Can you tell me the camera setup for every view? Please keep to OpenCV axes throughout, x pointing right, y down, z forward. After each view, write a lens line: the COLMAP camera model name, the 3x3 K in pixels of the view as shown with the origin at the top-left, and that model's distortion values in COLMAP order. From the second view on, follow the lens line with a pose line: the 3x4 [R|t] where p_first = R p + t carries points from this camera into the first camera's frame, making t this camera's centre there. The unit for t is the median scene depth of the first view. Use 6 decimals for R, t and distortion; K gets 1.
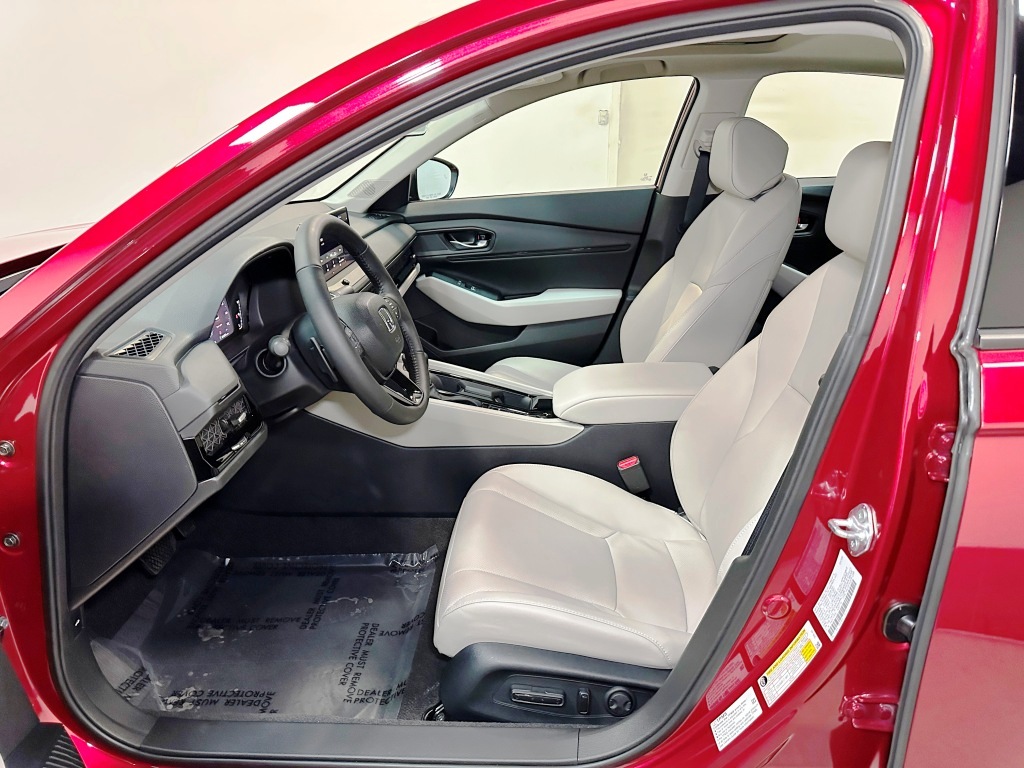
lens RADIAL K [[722.1, 0, 512.0], [0, 722.1, 384.0], [0, 0, 1]] dist [-0.005865, -0.001855]
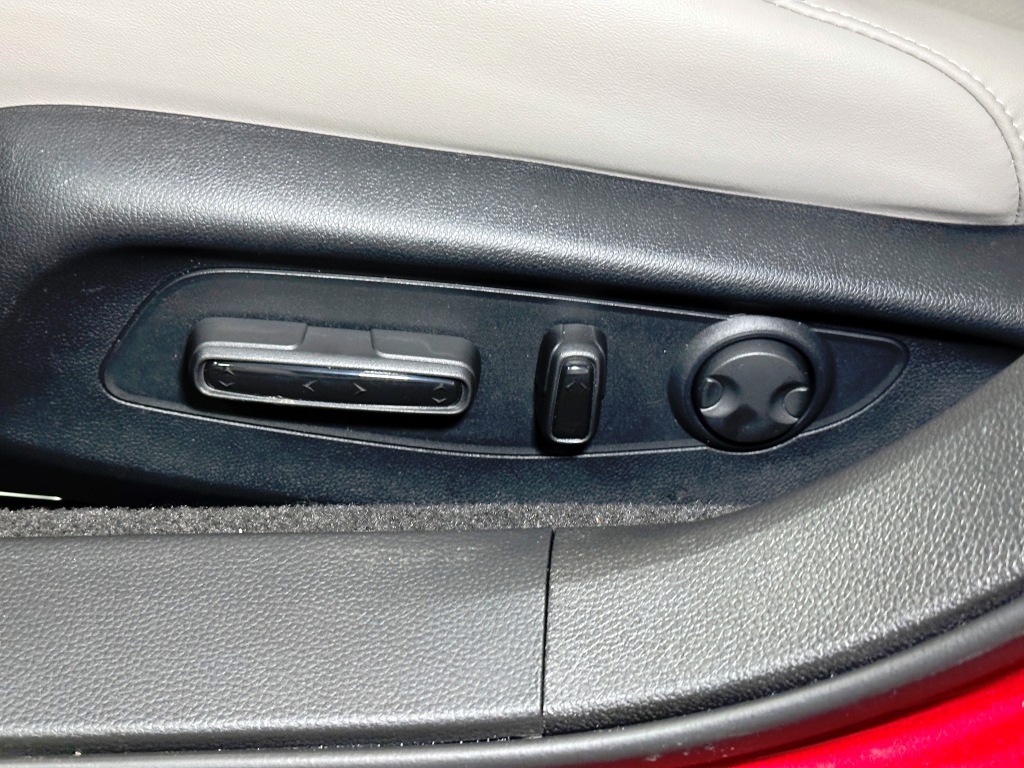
lens RADIAL K [[1432.0, 0, 512.0], [0, 1432.0, 384.0], [0, 0, 1]] dist [0.002440, 0.000581]
pose [[0.996916, -0.027138, 0.073640, 0.054250], [-0.006698, 0.905468, 0.424363, 0.274029], [-0.078195, -0.423547, 0.902493, 0.651007]]
